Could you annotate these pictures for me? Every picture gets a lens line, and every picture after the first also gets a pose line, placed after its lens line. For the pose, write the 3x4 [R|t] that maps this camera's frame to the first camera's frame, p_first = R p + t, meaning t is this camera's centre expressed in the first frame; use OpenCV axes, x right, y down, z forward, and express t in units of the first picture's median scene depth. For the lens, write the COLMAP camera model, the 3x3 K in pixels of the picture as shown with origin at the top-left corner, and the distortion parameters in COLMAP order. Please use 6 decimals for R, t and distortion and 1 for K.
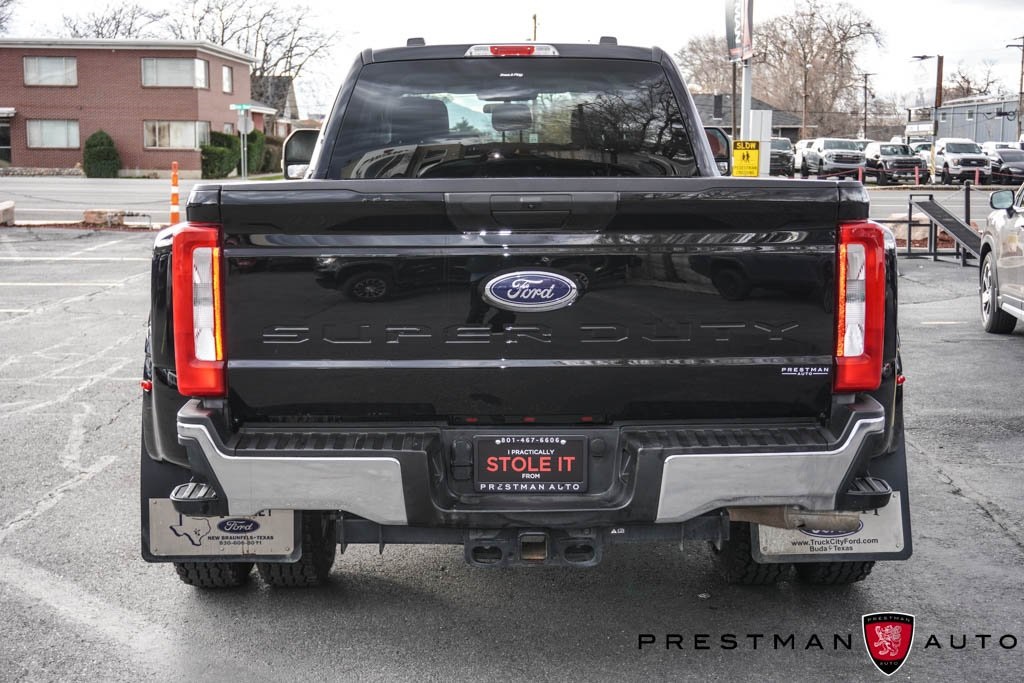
lens RADIAL K [[1516.1, 0, 507.7], [0, 1516.1, 344.9], [0, 0, 1]] dist [0.015425, 0.000000]
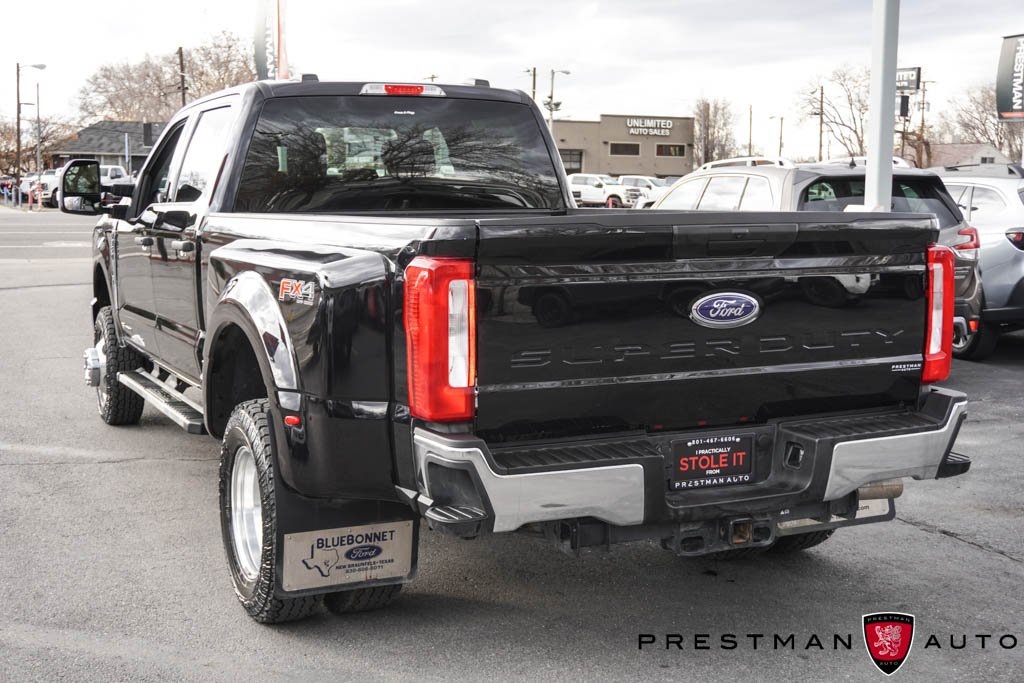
lens RADIAL K [[1516.1, 0, 508.7], [0, 1516.1, 342.1], [0, 0, 1]] dist [0.015425, 0.000000]
pose [[0.889812, -0.044806, 0.454123, -0.636396], [0.053503, 0.998548, -0.006312, -0.012326], [-0.453181, 0.029914, 0.890917, 0.048045]]
